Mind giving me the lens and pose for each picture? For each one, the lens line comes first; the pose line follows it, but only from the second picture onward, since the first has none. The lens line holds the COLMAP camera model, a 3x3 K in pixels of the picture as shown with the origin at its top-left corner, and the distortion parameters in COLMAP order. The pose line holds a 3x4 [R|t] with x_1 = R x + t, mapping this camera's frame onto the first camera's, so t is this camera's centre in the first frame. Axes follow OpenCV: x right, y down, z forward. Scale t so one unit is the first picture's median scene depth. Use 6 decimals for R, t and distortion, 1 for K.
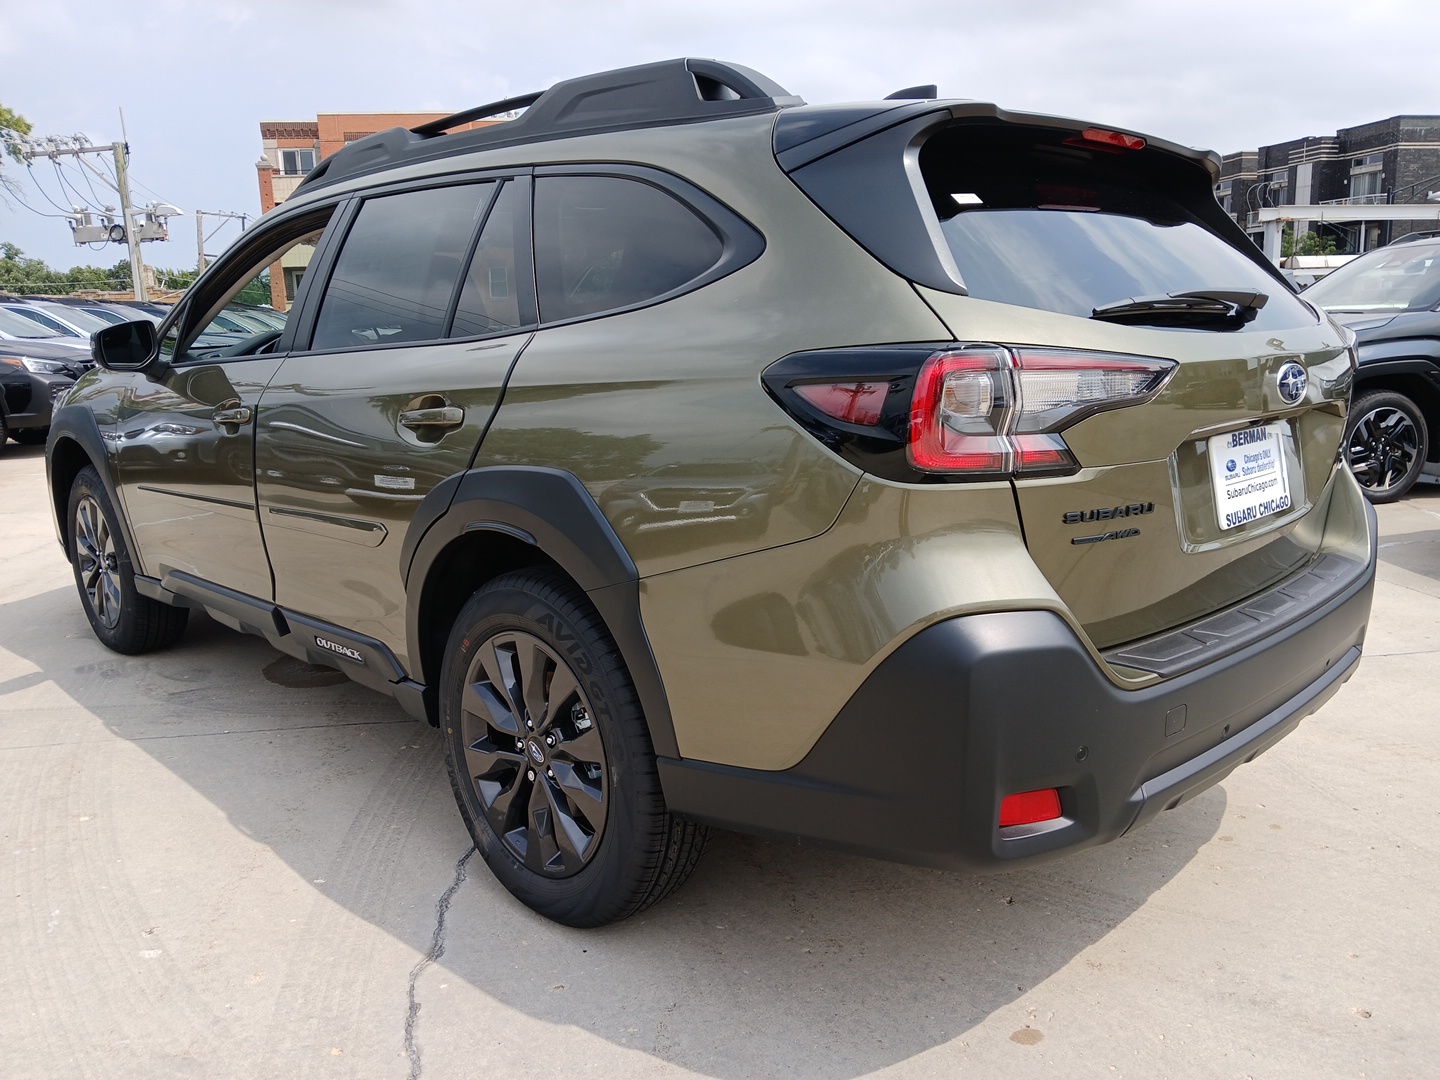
lens RADIAL K [[1115.5, 0, 717.1], [0, 1115.5, 543.0], [0, 0, 1]] dist [0.101163, -0.207291]
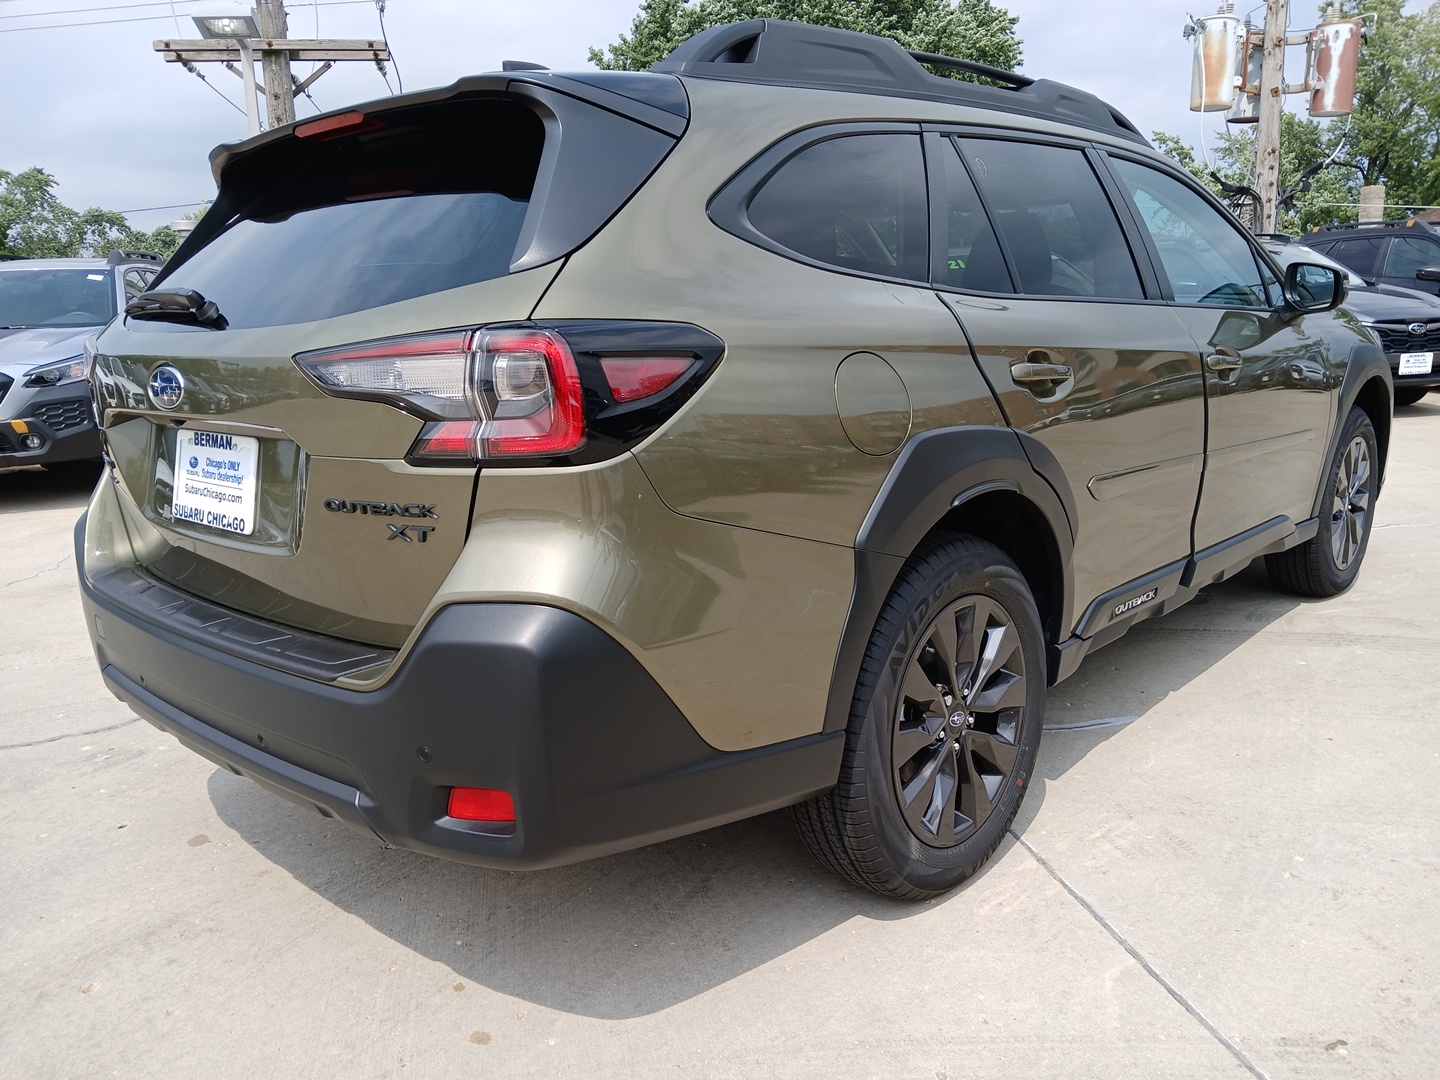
lens RADIAL K [[1121.6, 0, 720.0], [0, 1121.6, 540.0], [0, 0, 1]] dist [-0.001923, -0.027475]
pose [[0.056625, 0.227119, -0.972219, 1.445877], [-0.162314, 0.962921, 0.215493, -0.288906], [0.985113, 0.145602, 0.091390, 1.351137]]
